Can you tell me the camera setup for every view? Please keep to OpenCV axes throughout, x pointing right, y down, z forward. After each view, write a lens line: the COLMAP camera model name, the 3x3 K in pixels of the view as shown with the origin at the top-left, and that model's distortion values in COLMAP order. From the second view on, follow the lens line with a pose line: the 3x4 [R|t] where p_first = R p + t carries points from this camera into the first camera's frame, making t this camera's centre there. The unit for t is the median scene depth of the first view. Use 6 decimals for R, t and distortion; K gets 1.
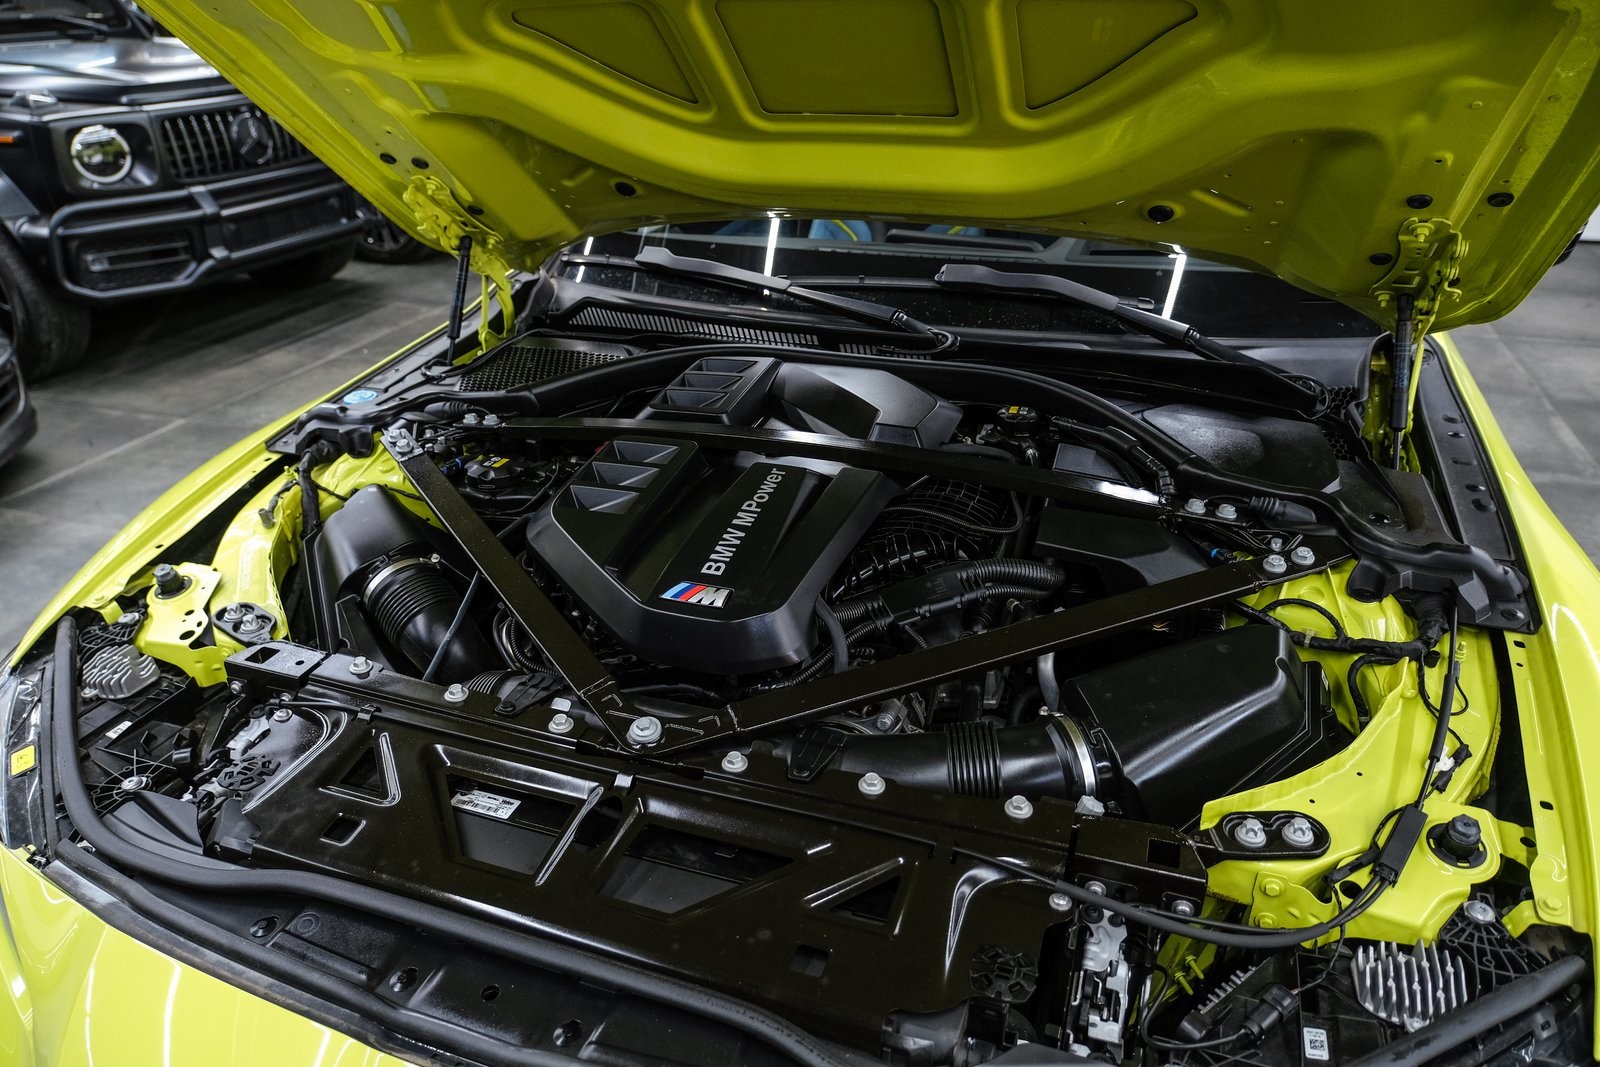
lens RADIAL K [[1075.6, 0, 840.6], [0, 1075.6, 562.8], [0, 0, 1]] dist [-0.037864, 0.021623]
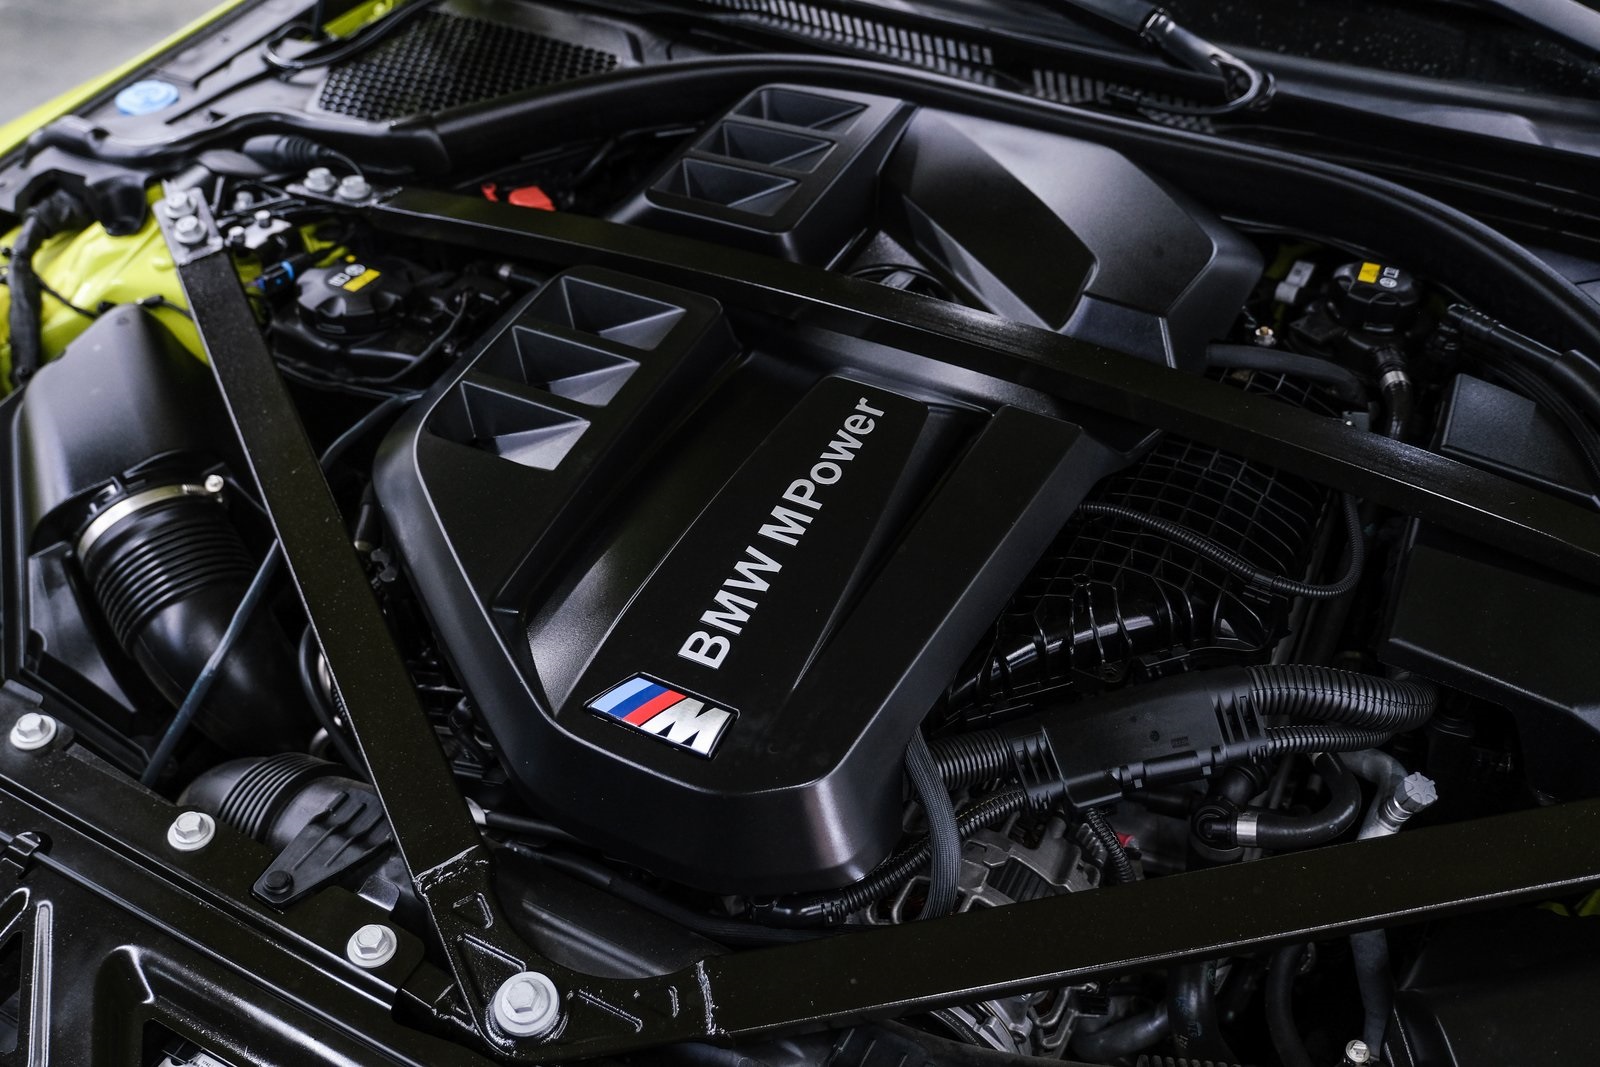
lens RADIAL K [[1532.1, 0, 807.4], [0, 1532.1, 544.0], [0, 0, 1]] dist [-0.020698, 0.000000]
pose [[0.987276, 0.119790, -0.104574, -0.005065], [-0.095674, 0.972778, 0.211067, -0.151198], [0.127011, -0.198377, 0.971862, 0.273703]]
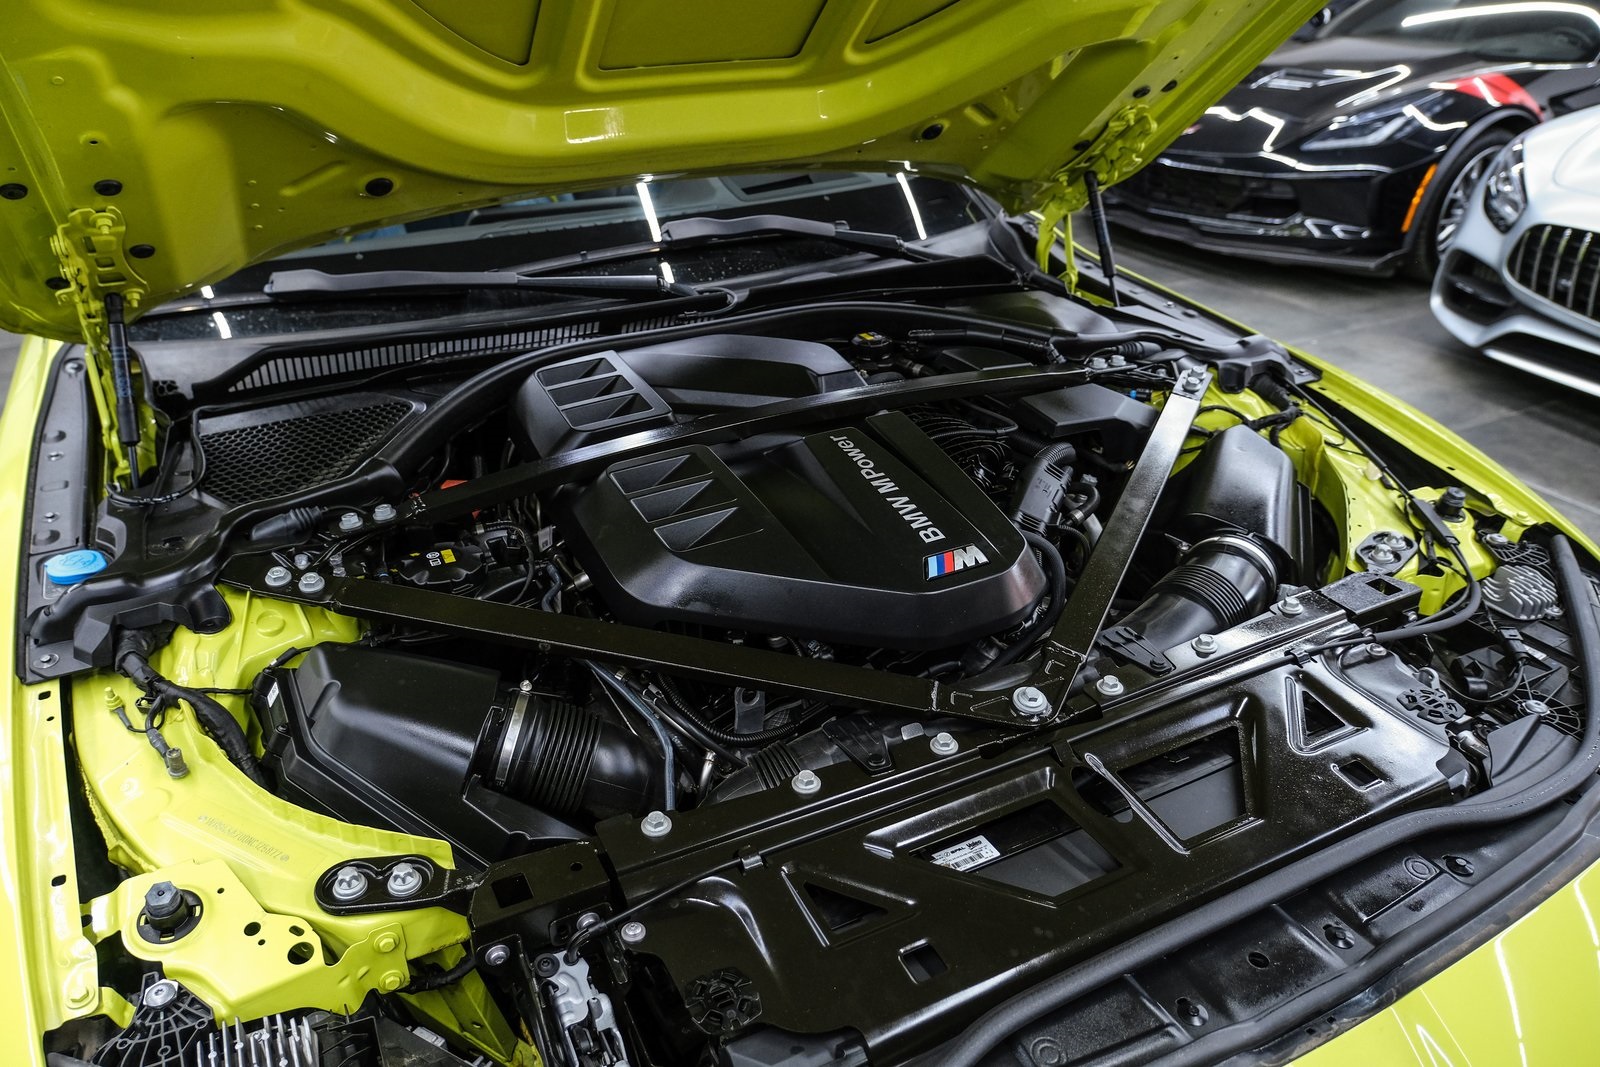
lens RADIAL K [[1075.6, 0, 806.8], [0, 1075.6, 530.6], [0, 0, 1]] dist [-0.037864, 0.021623]
pose [[0.706738, -0.337494, 0.621787, -0.617191], [0.339927, 0.932774, 0.119923, -0.117324], [-0.620460, 0.126608, 0.773951, 0.269547]]
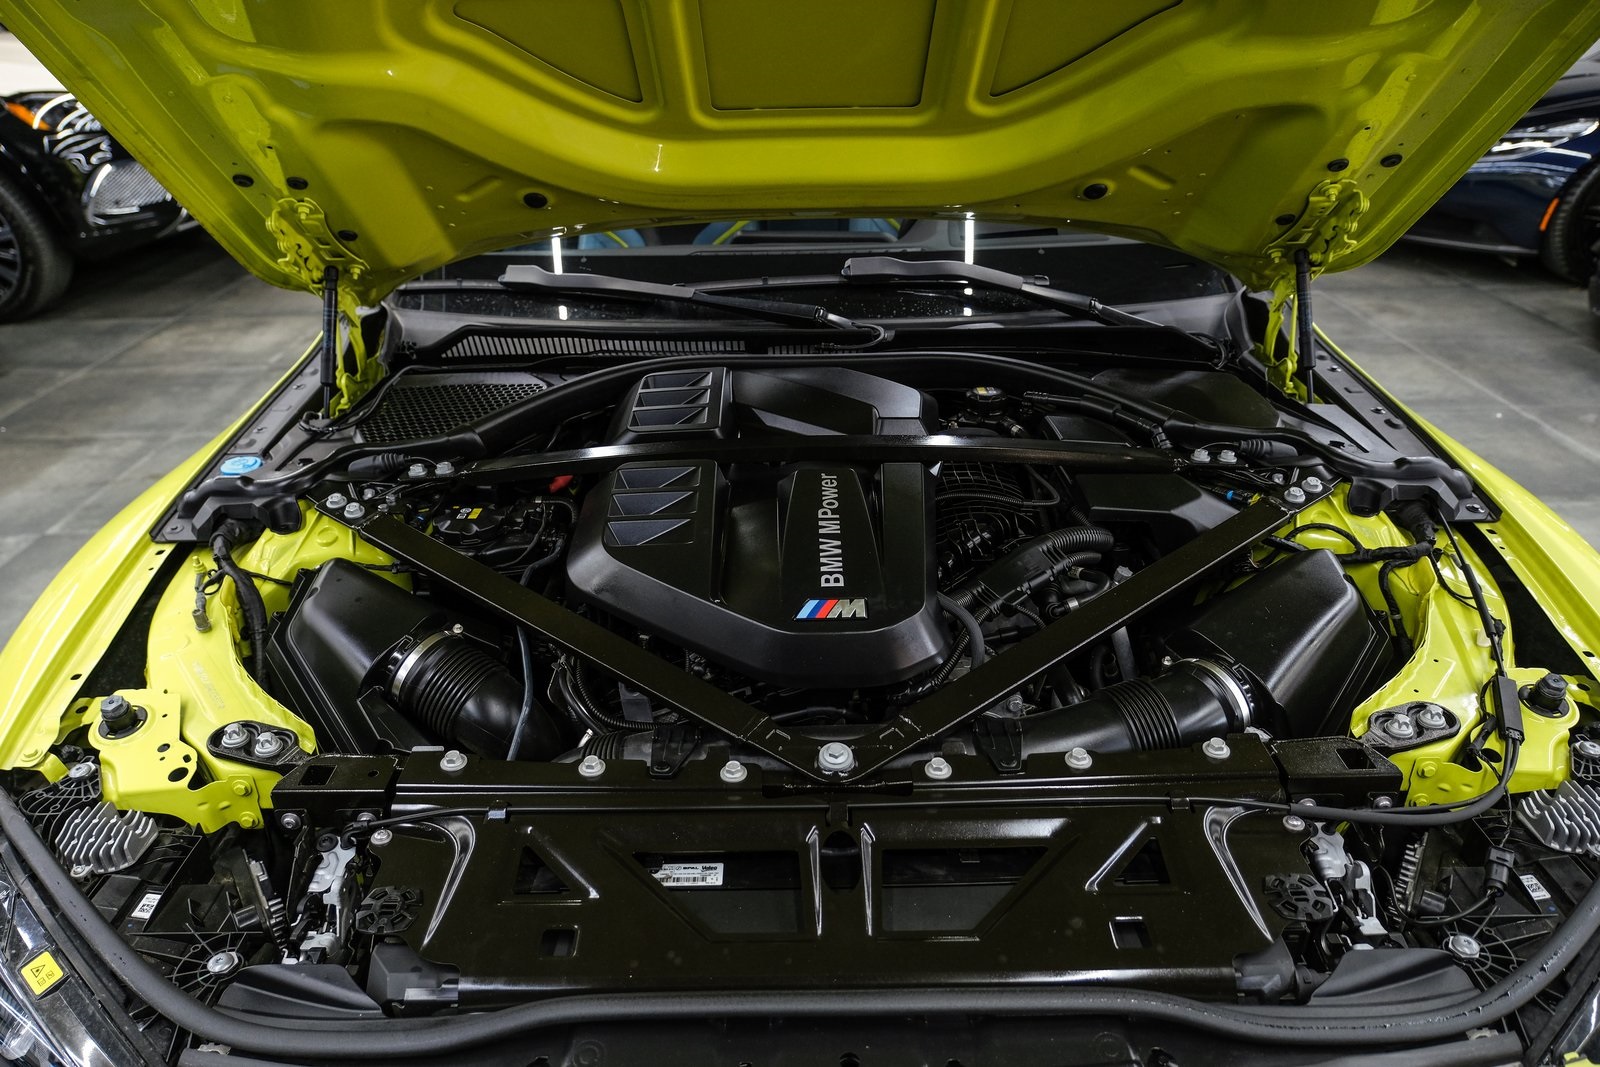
lens RADIAL K [[1075.6, 0, 842.8], [0, 1075.6, 566.9], [0, 0, 1]] dist [-0.037864, 0.021623]
pose [[0.940234, -0.160096, 0.300550, -0.313107], [0.160816, 0.986728, 0.022513, -0.021326], [-0.300165, 0.027166, 0.953500, 0.067345]]
